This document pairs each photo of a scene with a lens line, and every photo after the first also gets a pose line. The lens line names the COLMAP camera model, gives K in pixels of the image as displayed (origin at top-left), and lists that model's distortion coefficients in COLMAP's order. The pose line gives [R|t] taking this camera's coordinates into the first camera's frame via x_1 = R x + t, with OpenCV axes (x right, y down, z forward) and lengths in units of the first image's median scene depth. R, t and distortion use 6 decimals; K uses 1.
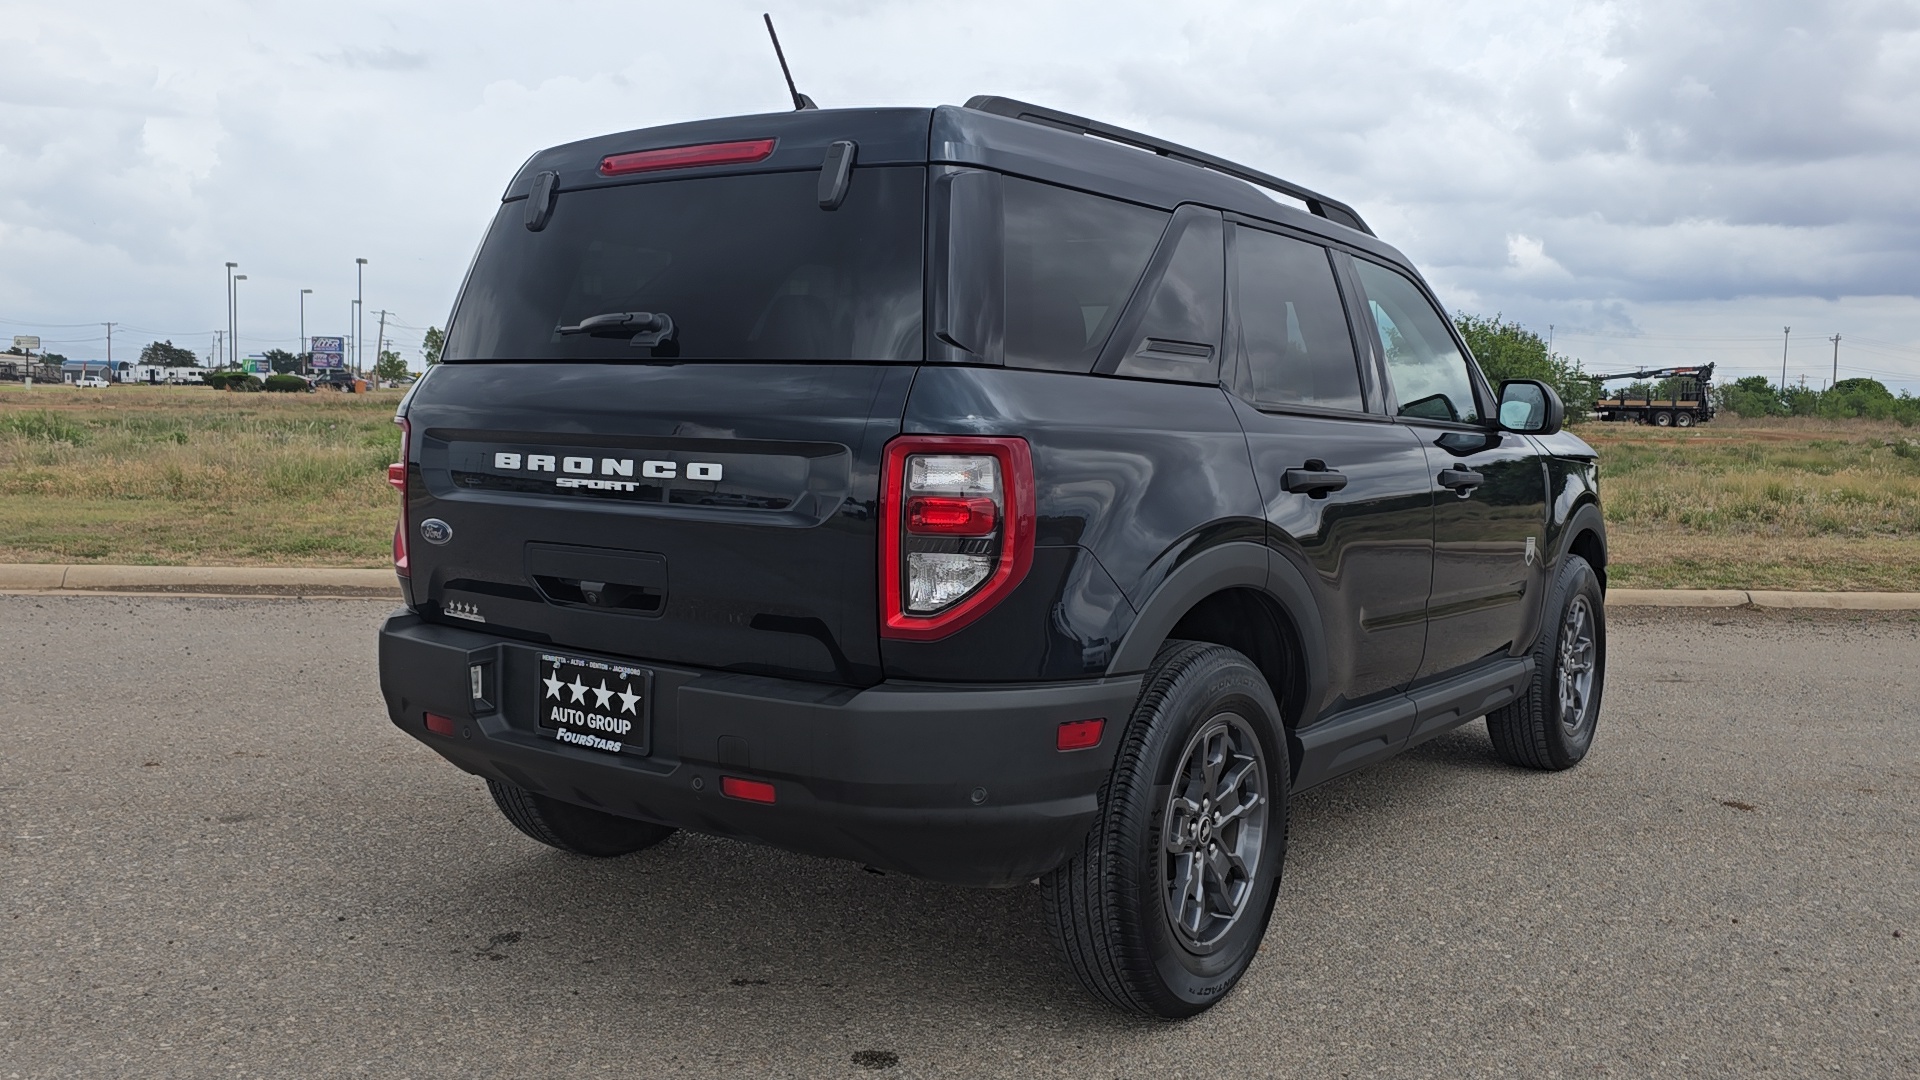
lens RADIAL K [[1589.7, 0, 952.5], [0, 1589.7, 546.1], [0, 0, 1]] dist [0.000961, 0.005858]
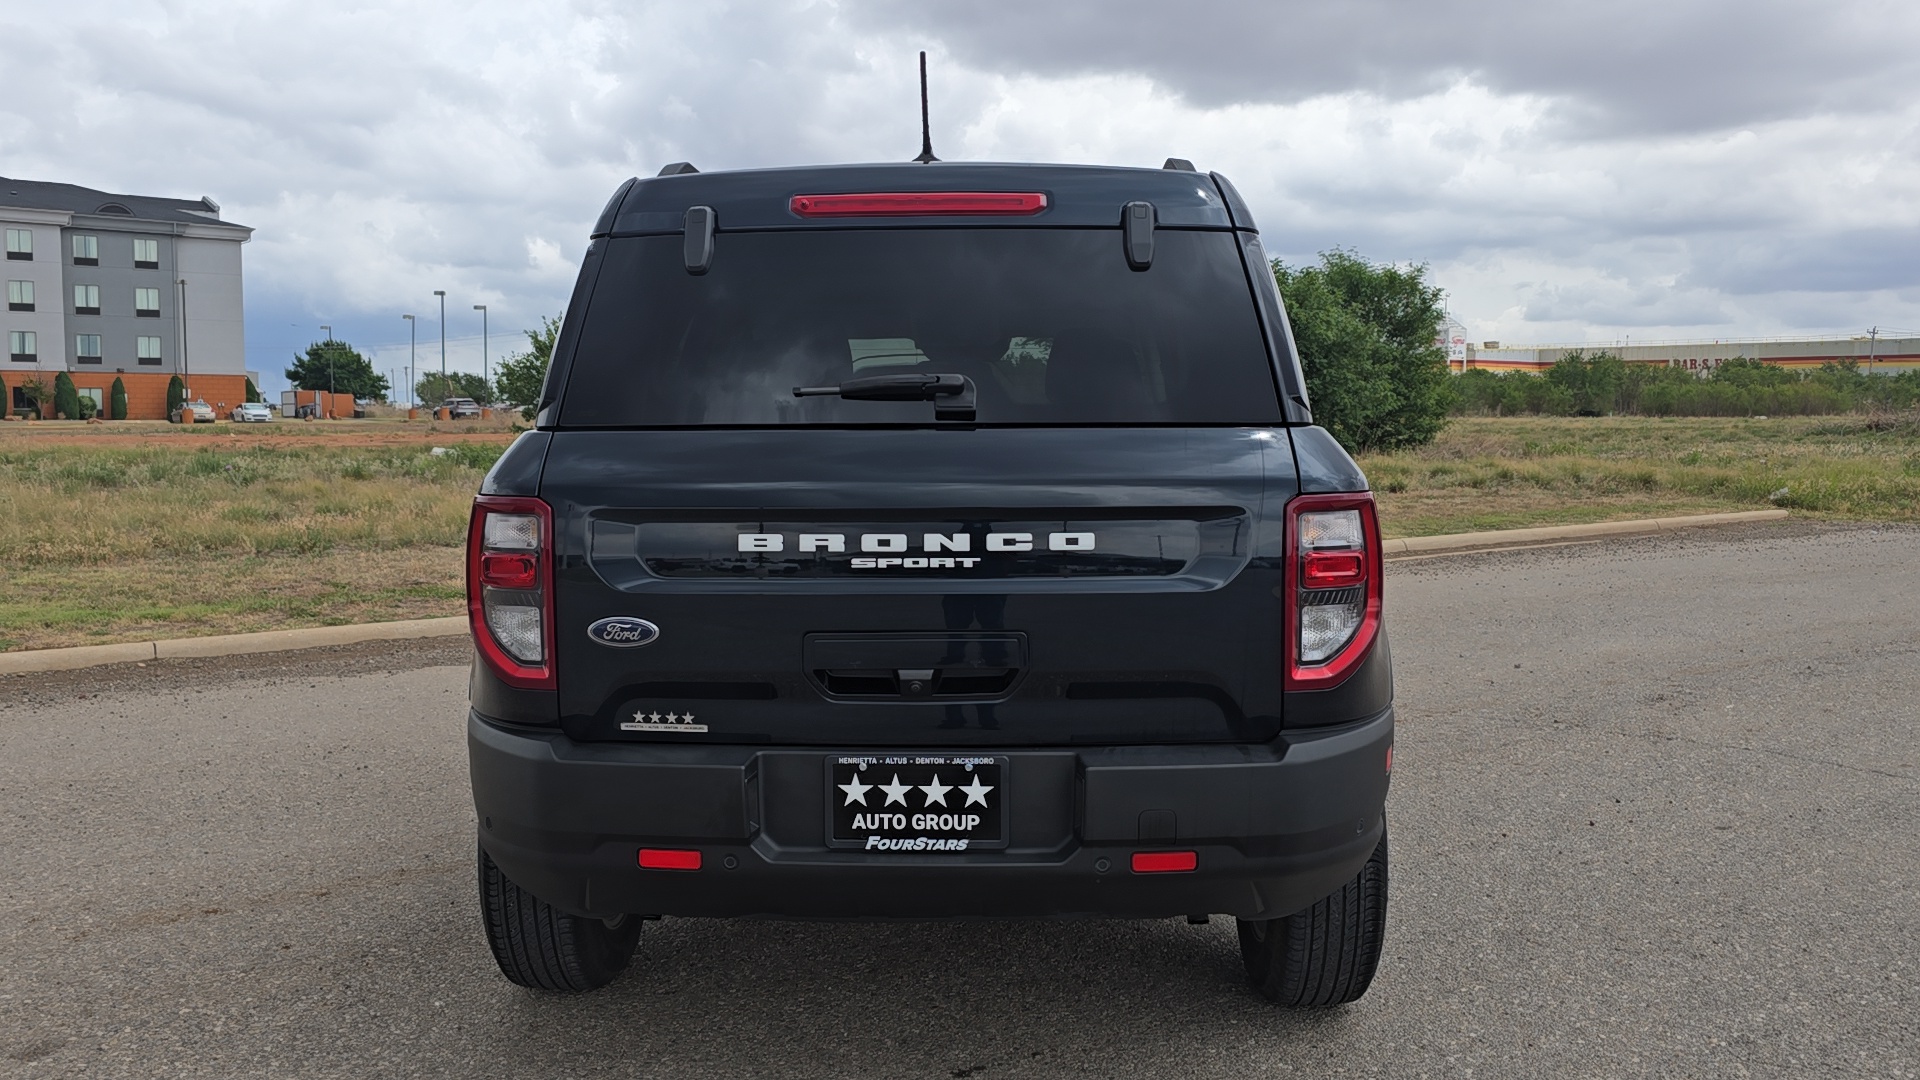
lens RADIAL K [[1589.7, 0, 952.5], [0, 1589.7, 546.1], [0, 0, 1]] dist [0.000961, 0.005858]
pose [[0.831222, -0.070362, 0.551470, -0.703675], [0.070329, 0.997298, 0.021241, -0.065741], [-0.551474, 0.021129, 0.833925, 0.227929]]
